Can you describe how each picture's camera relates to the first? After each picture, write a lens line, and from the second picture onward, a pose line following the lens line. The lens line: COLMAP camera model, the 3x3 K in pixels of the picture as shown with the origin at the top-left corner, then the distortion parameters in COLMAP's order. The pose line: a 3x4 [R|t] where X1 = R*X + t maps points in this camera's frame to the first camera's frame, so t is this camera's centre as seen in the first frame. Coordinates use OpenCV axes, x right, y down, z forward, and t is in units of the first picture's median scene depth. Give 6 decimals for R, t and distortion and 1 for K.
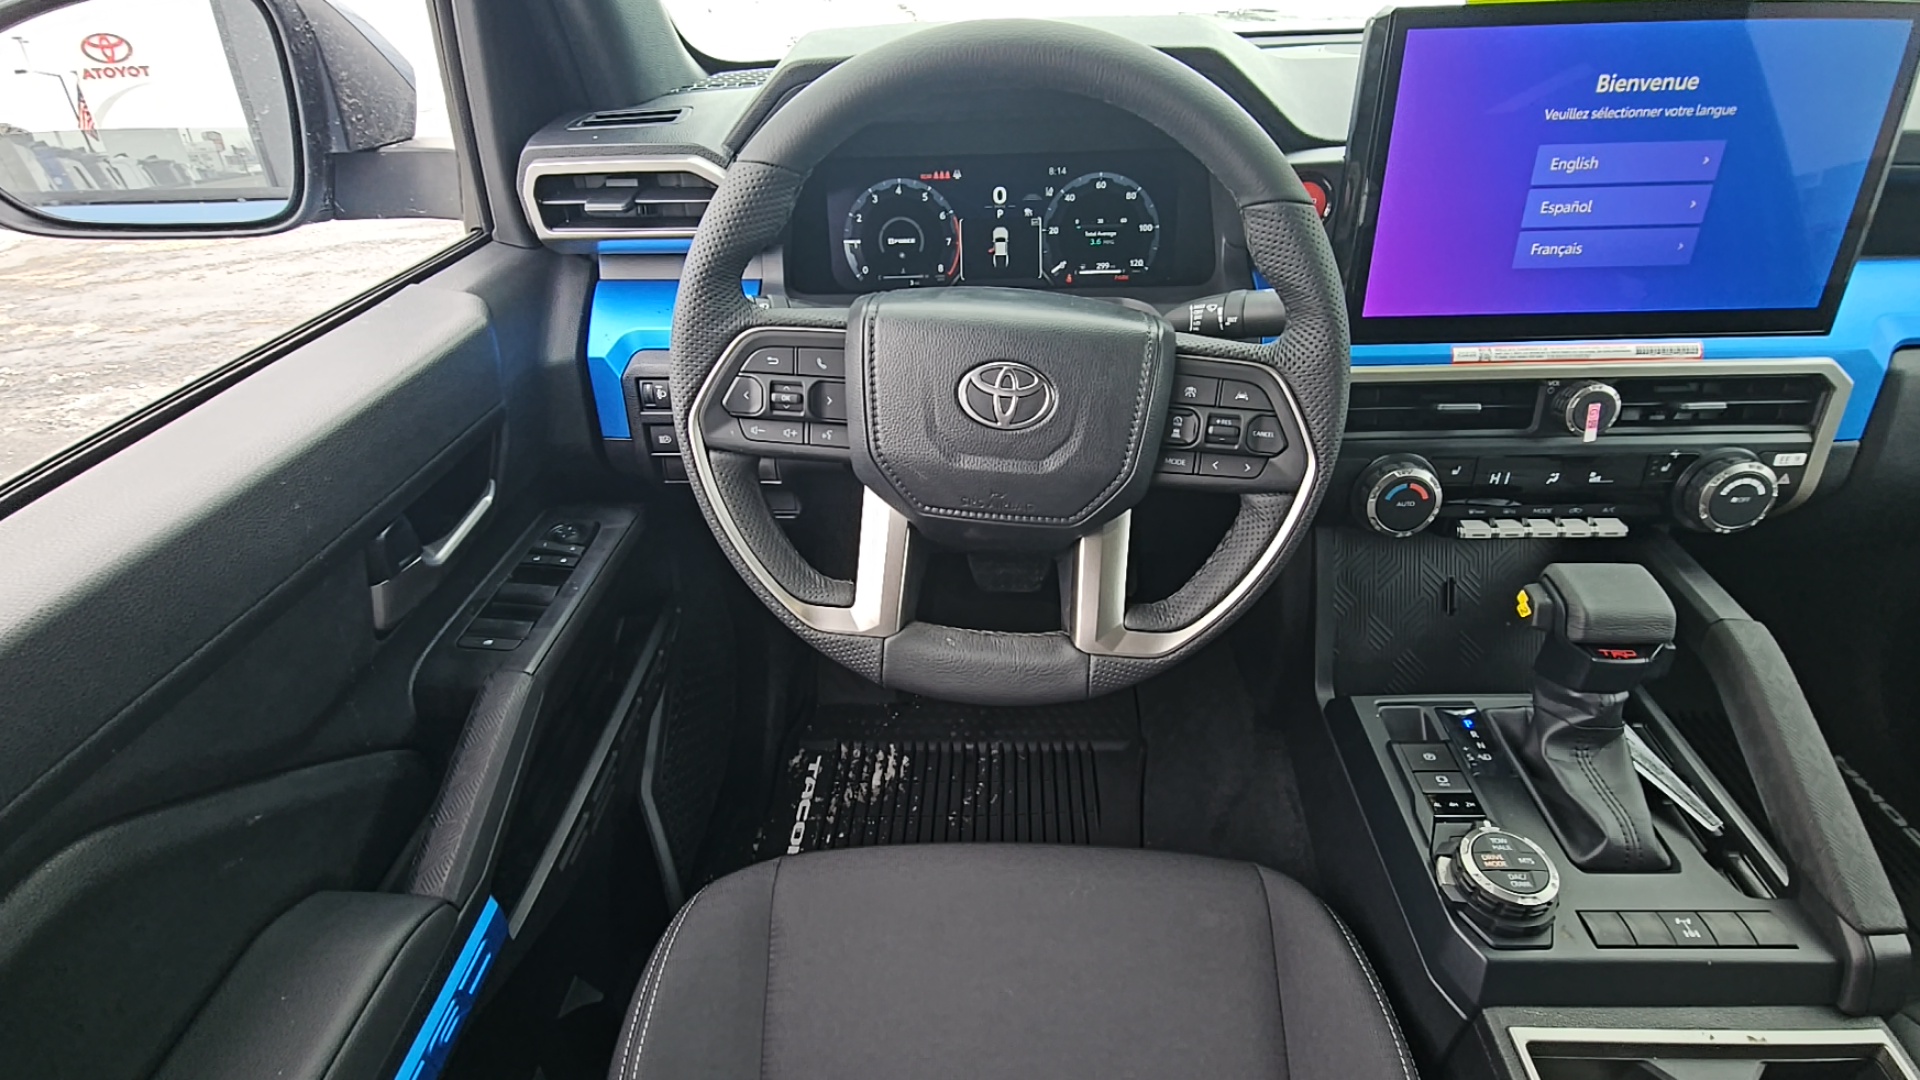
lens RADIAL K [[848.2, 0, 981.5], [0, 848.2, 547.3], [0, 0, 1]] dist [0.006789, -0.006454]
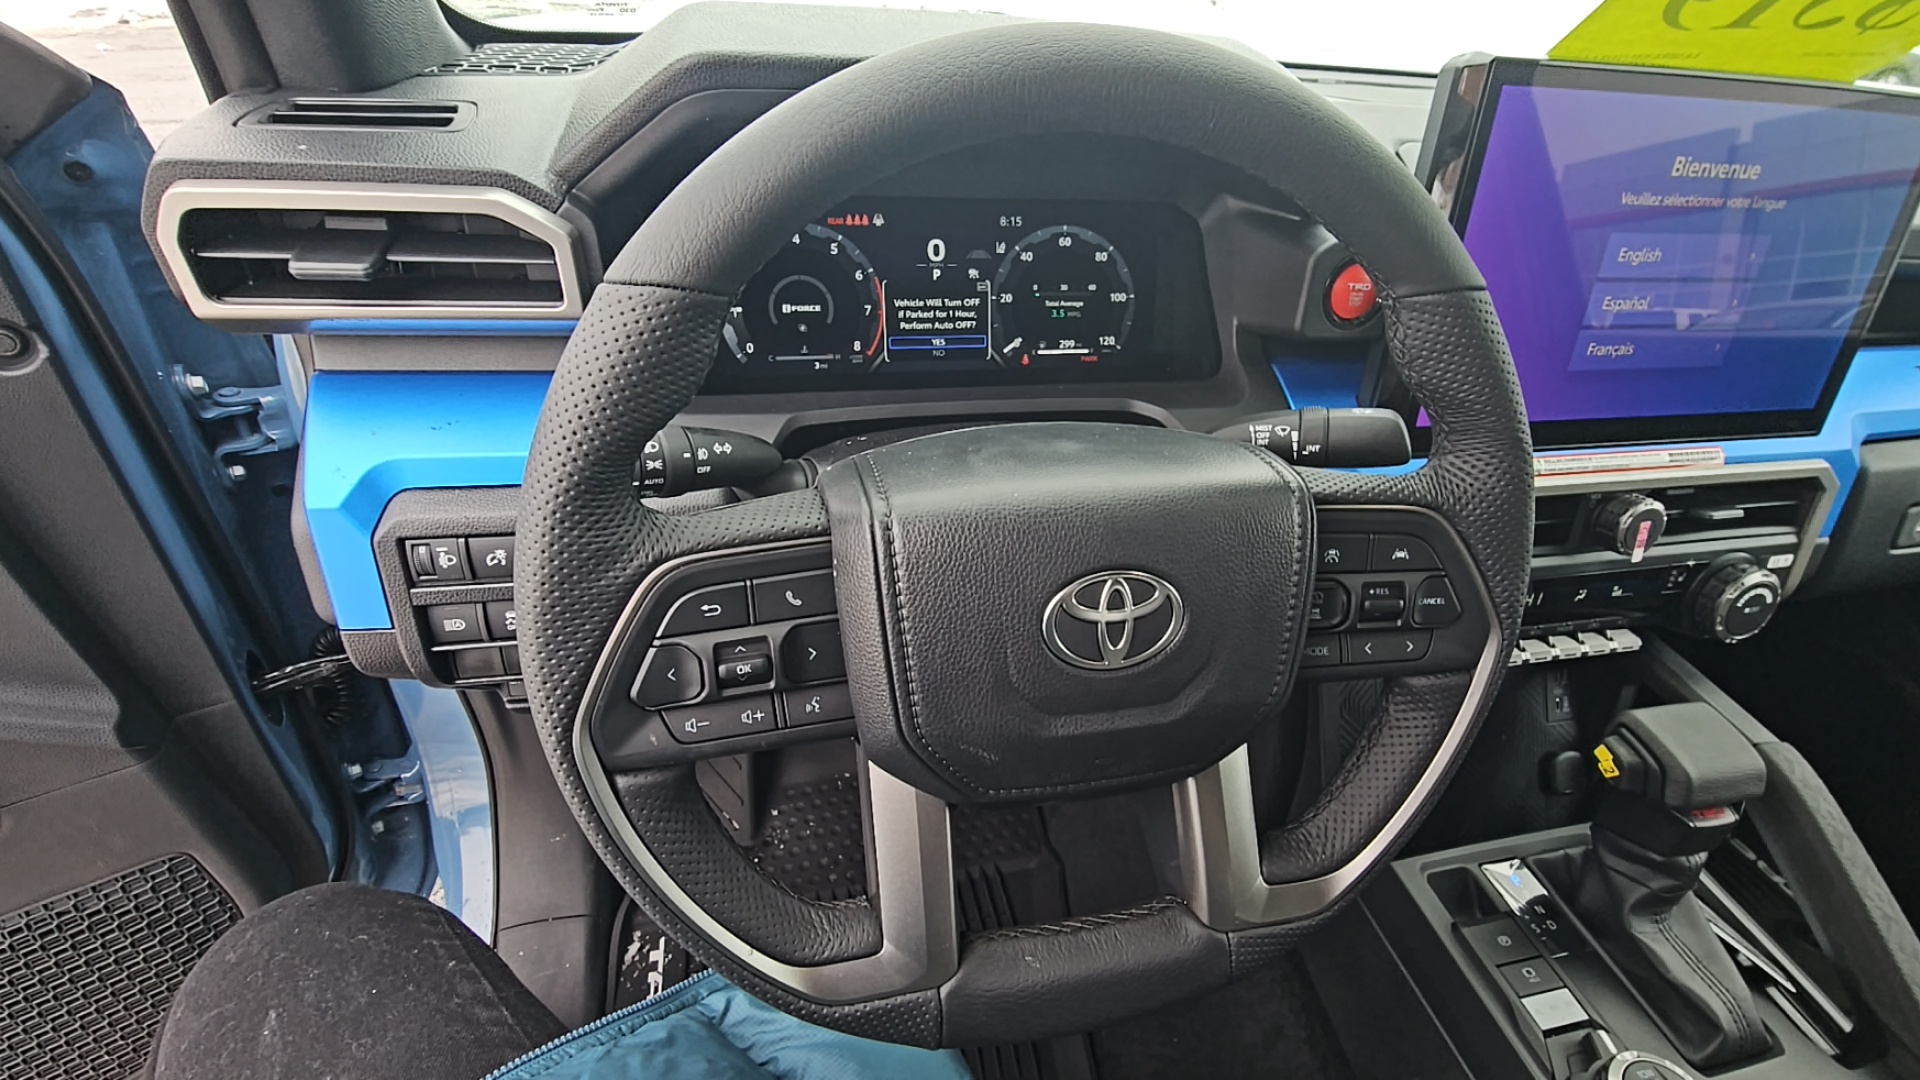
lens RADIAL K [[848.2, 0, 981.5], [0, 848.2, 547.3], [0, 0, 1]] dist [0.006789, -0.006454]
pose [[0.961781, -0.060967, 0.266945, -0.179855], [0.059224, 0.998138, 0.014586, -0.190806], [-0.267337, 0.001781, 0.963601, 0.319937]]
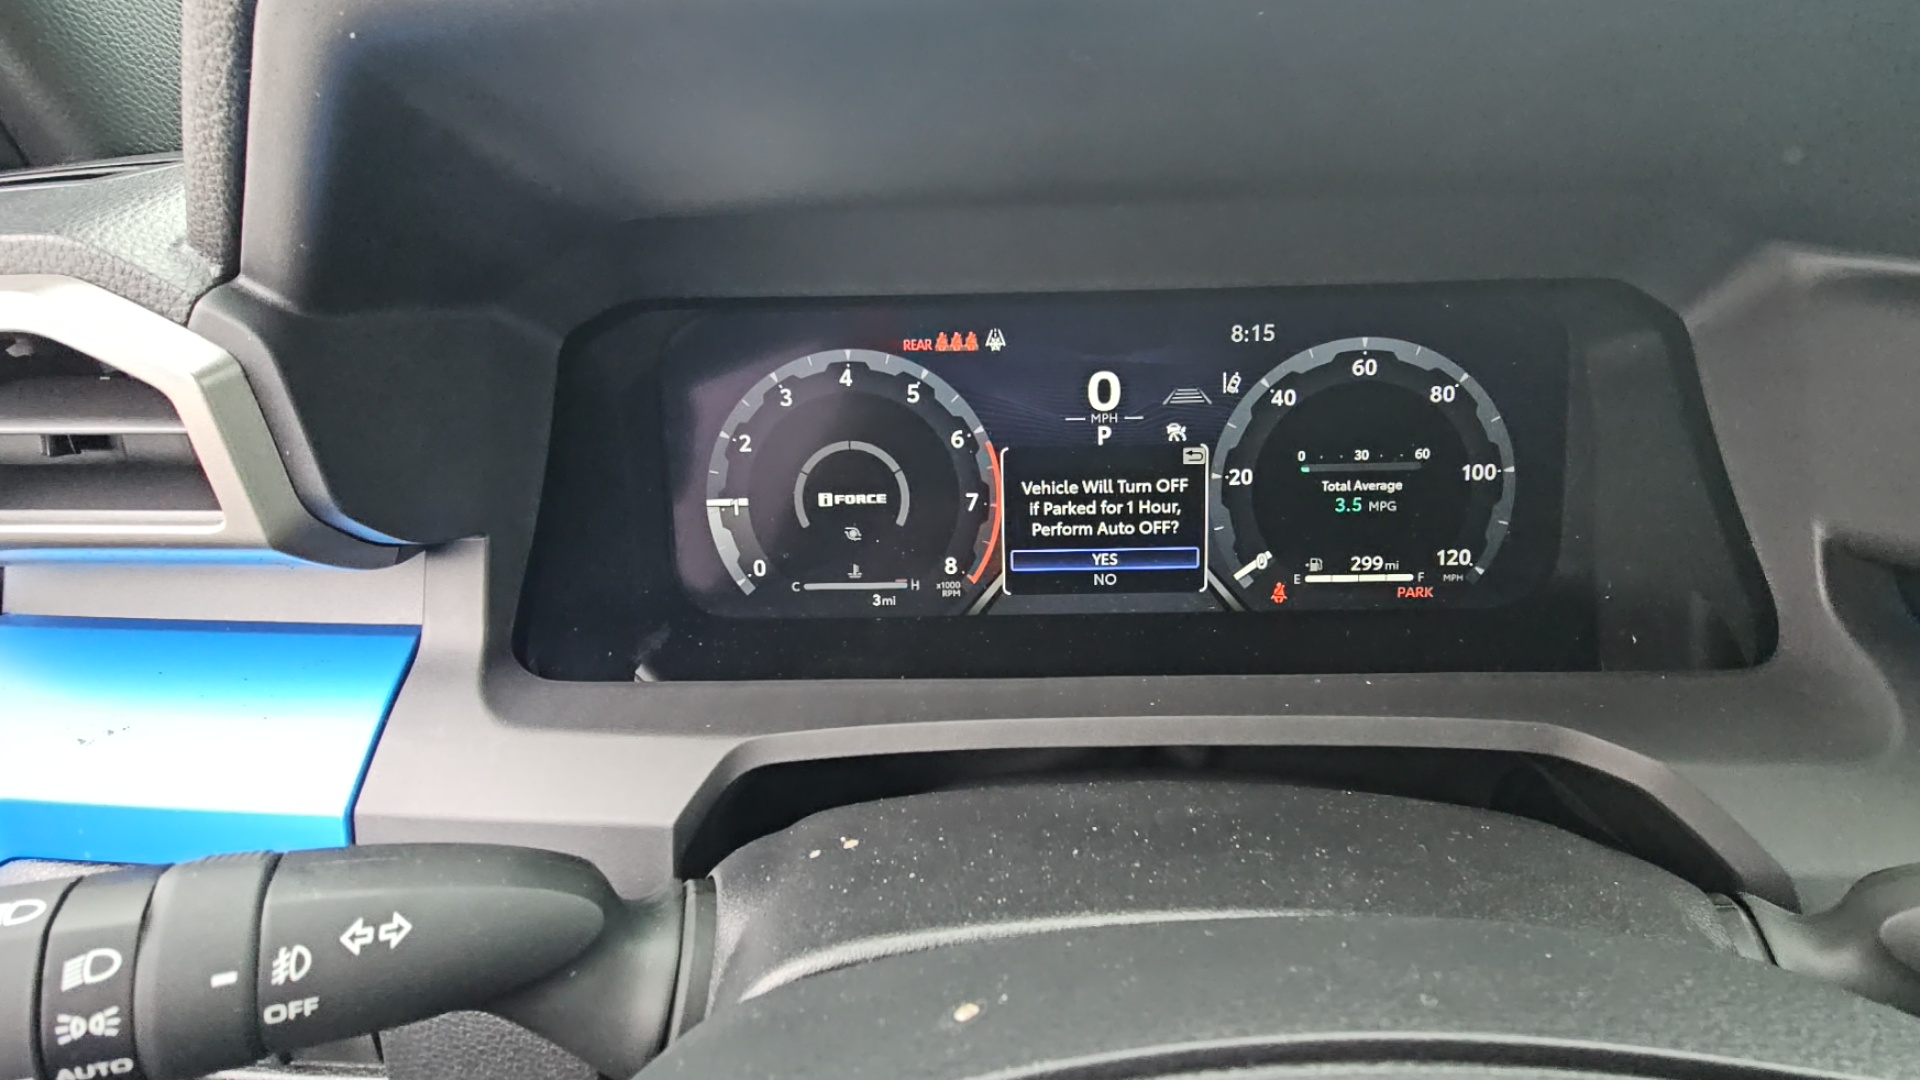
lens RADIAL K [[848.2, 0, 981.5], [0, 848.2, 547.3], [0, 0, 1]] dist [0.006789, -0.006454]
pose [[0.999953, 0.003535, 0.009036, -0.044632], [-0.001930, 0.985132, -0.171788, -0.321607], [-0.009509, 0.171763, 0.985092, 0.730023]]
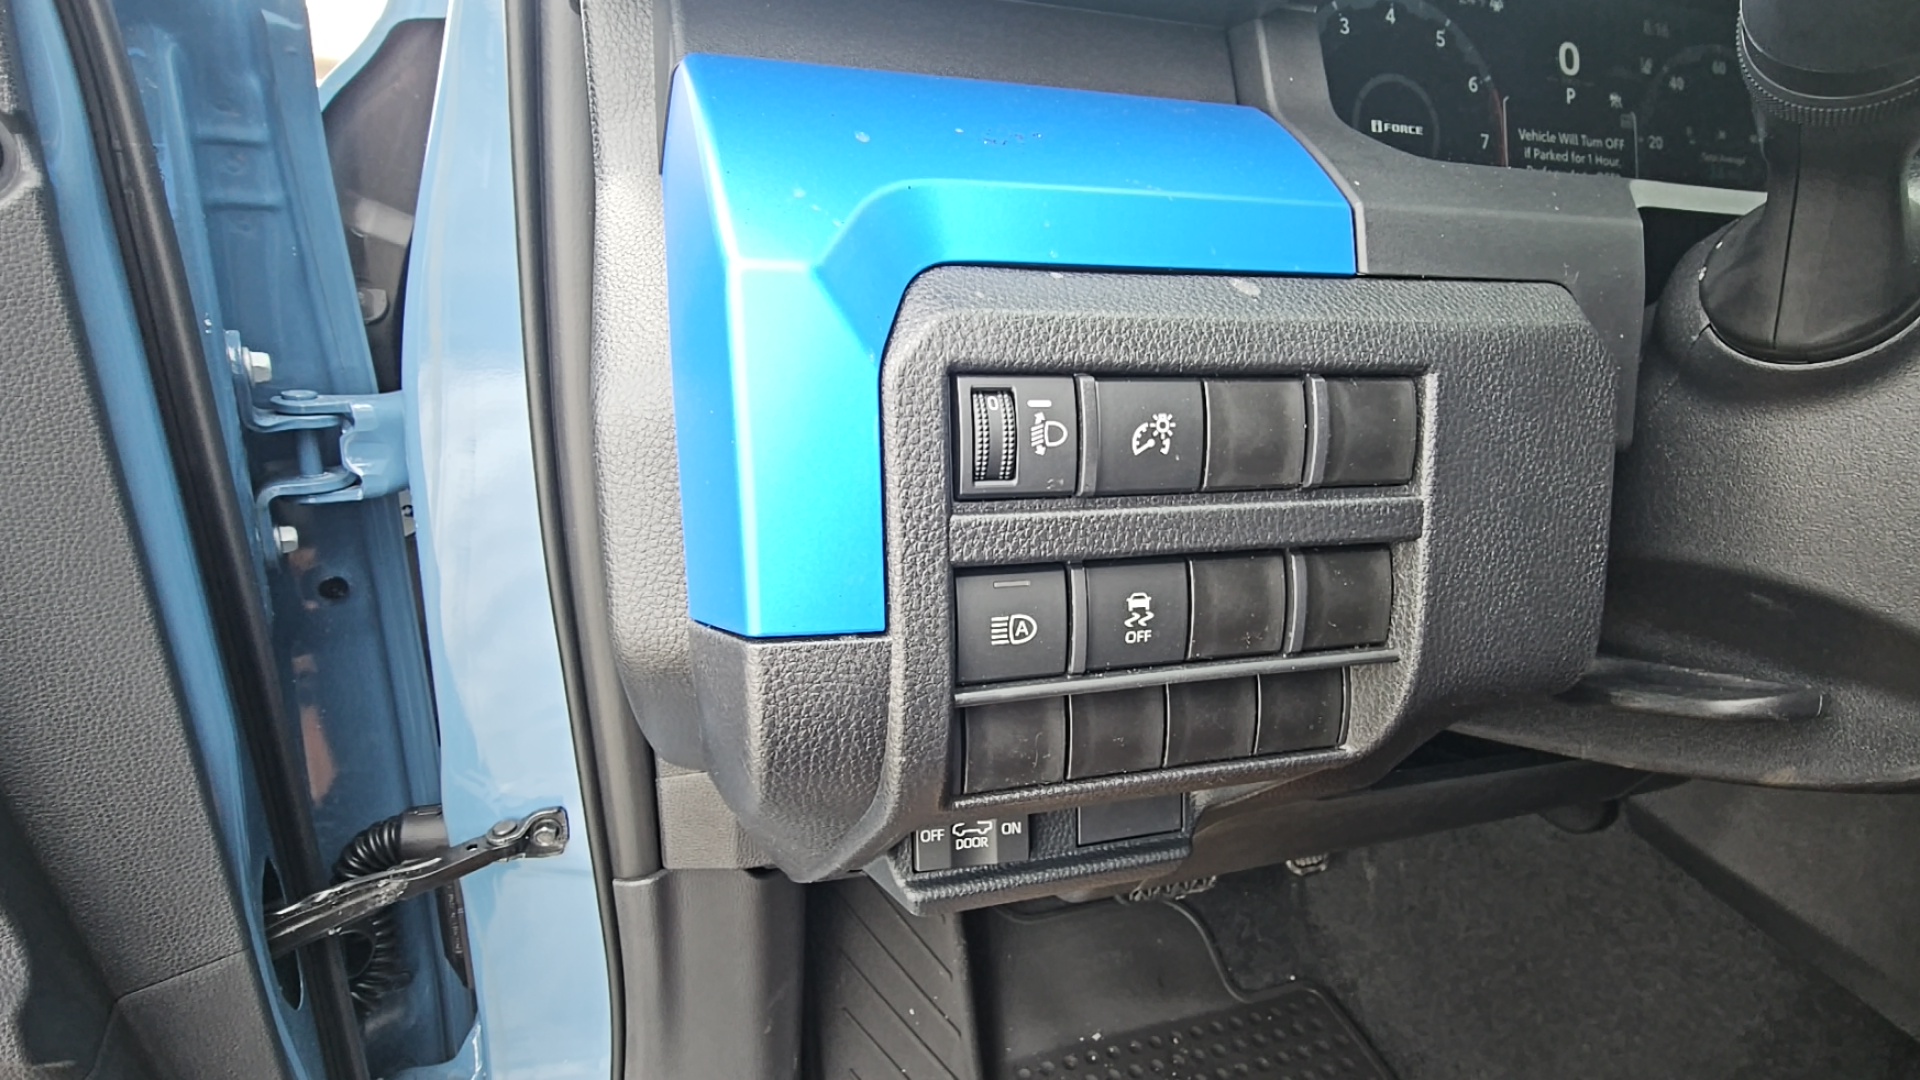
lens RADIAL K [[900.7, 0, 1023.5], [0, 900.7, 535.4], [0, 0, 1]] dist [-0.027959, 0.000101]
pose [[0.939556, -0.044423, 0.339500, -0.505304], [0.128254, 0.965019, -0.228668, -0.106104], [-0.317466, 0.258389, 0.912387, 0.840010]]
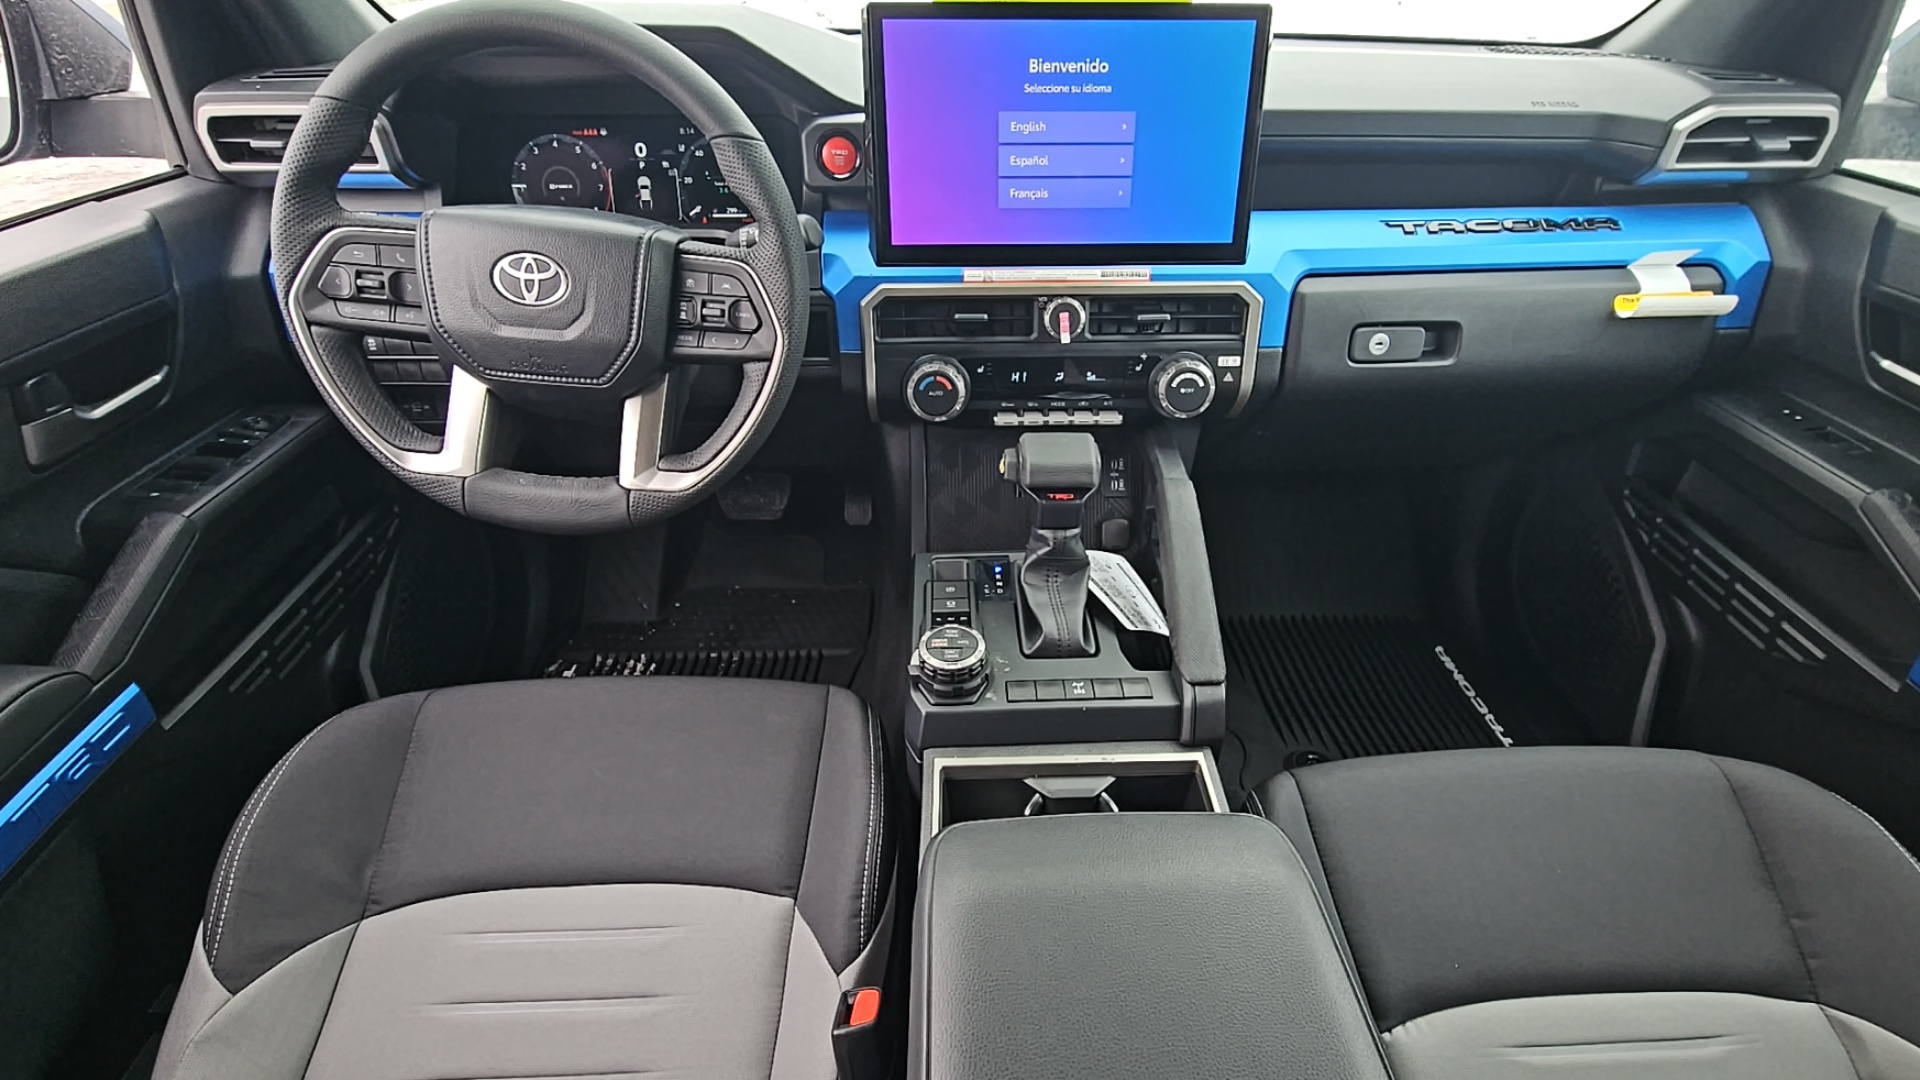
lens RADIAL K [[844.0, 0, 981.5], [0, 844.0, 544.3], [0, 0, 1]] dist [0.000358, -0.006153]
pose [[0.997272, -0.006293, 0.073540, 0.483941], [0.007201, 0.999901, -0.012093, 0.195146], [-0.073457, 0.012589, 0.997219, -0.270030]]
